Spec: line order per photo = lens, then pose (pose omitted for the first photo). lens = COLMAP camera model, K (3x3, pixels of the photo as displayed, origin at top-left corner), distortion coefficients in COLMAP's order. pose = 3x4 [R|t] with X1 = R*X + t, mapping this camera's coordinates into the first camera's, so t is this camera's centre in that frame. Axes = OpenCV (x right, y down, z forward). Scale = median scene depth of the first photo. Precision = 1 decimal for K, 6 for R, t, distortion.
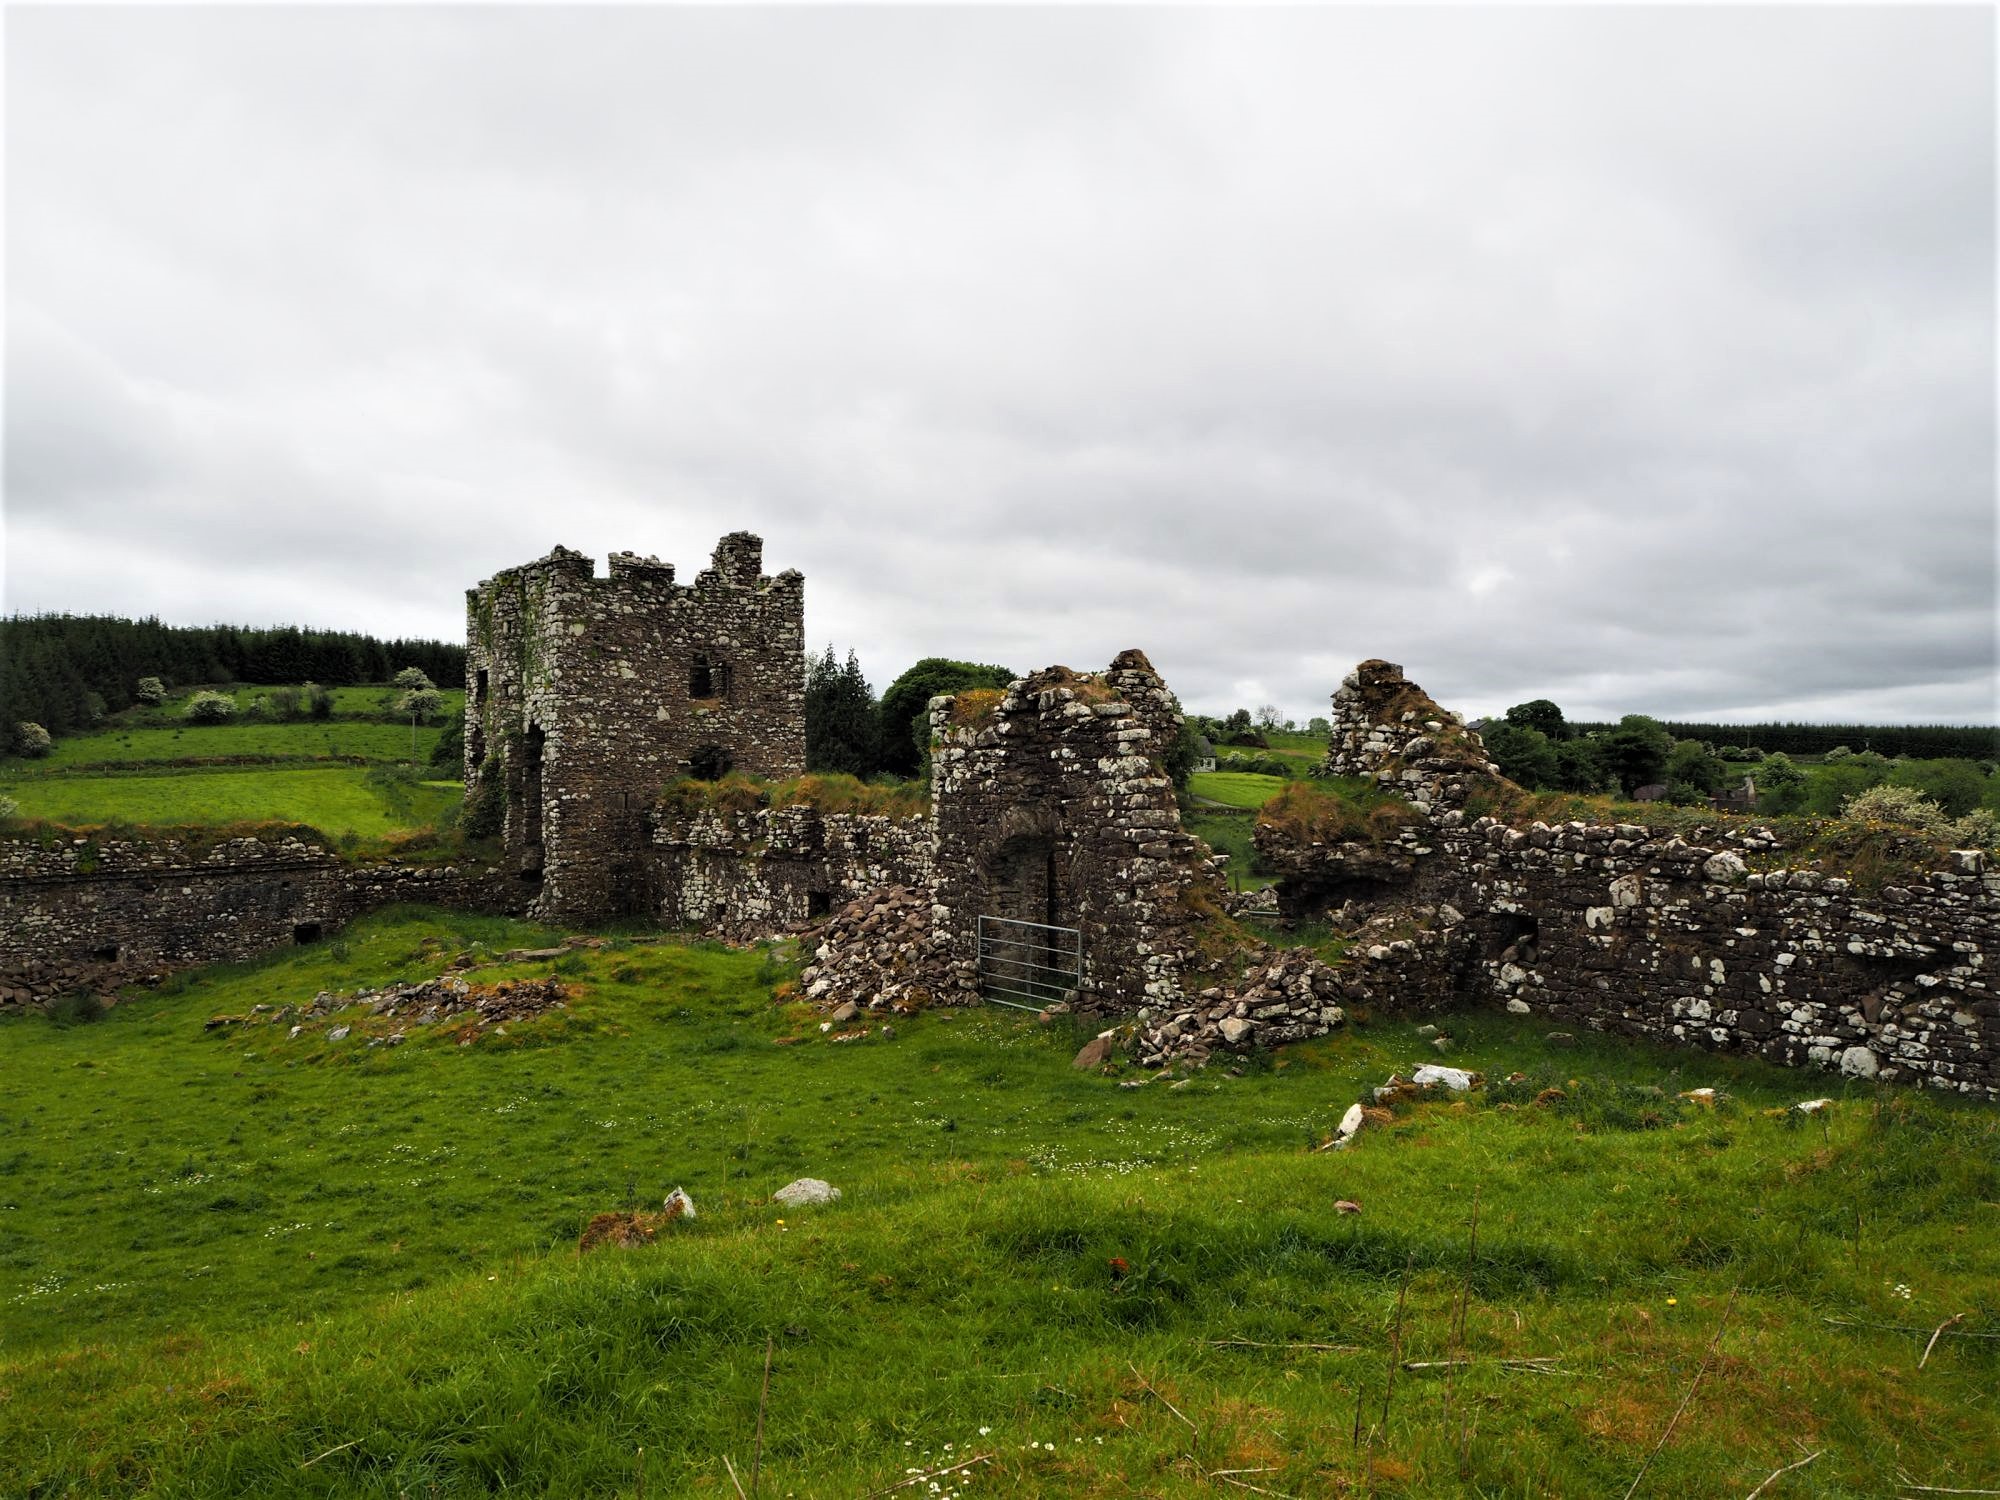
lens RADIAL K [[782.2, 0, 1000.0], [0, 782.2, 749.6], [0, 0, 1]] dist [-0.002075, -0.000231]
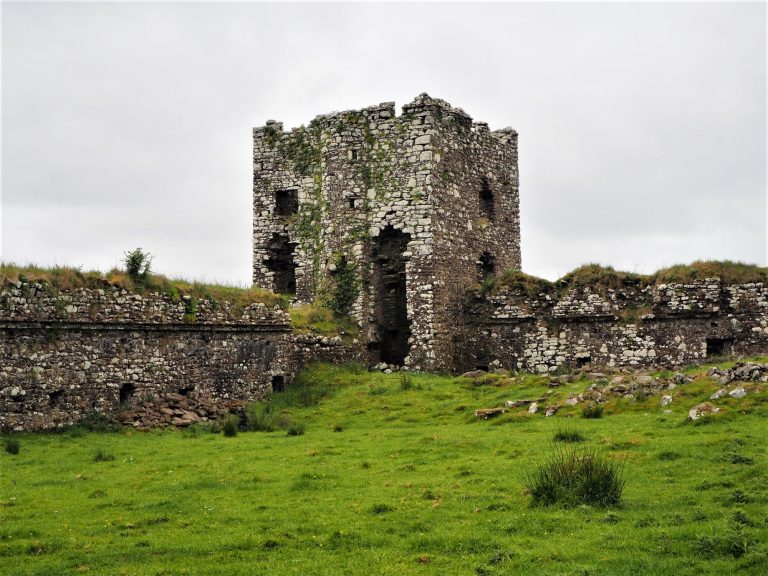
lens RADIAL K [[626.8, 0, 384.1], [0, 626.8, 288.3], [0, 0, 1]] dist [0.000931, 0.000860]
pose [[0.979531, 0.017780, 0.200506, -0.841973], [-0.012197, 0.999504, -0.029044, 0.100771], [-0.200923, 0.026004, 0.979262, -0.020407]]
